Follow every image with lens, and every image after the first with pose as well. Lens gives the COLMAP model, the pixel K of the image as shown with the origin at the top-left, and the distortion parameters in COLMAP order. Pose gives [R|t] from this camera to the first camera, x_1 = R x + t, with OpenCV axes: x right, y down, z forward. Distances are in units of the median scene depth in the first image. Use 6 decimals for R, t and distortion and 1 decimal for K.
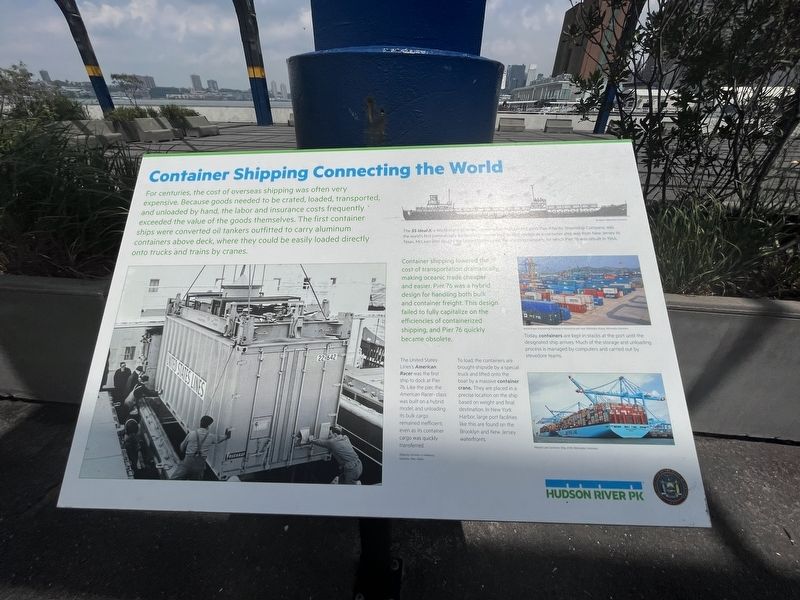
lens RADIAL K [[328.5, 0, 399.0], [0, 328.5, 301.9], [0, 0, 1]] dist [-0.000878, -0.000408]
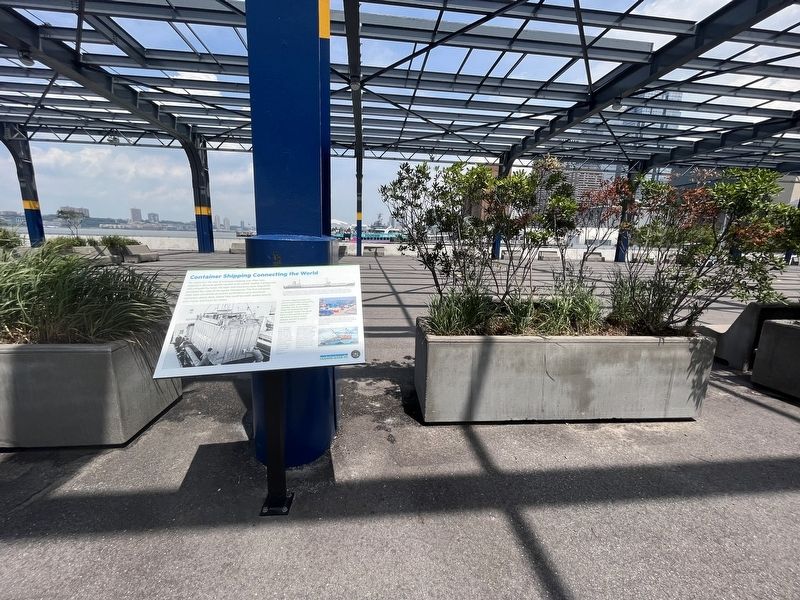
lens RADIAL K [[328.5, 0, 399.0], [0, 328.5, 301.9], [0, 0, 1]] dist [-0.000878, -0.000408]
pose [[0.982840, -0.022980, 0.183023, 0.486254], [0.083566, 0.940020, -0.330724, 0.922359], [-0.164445, 0.340343, 0.925810, -1.875694]]
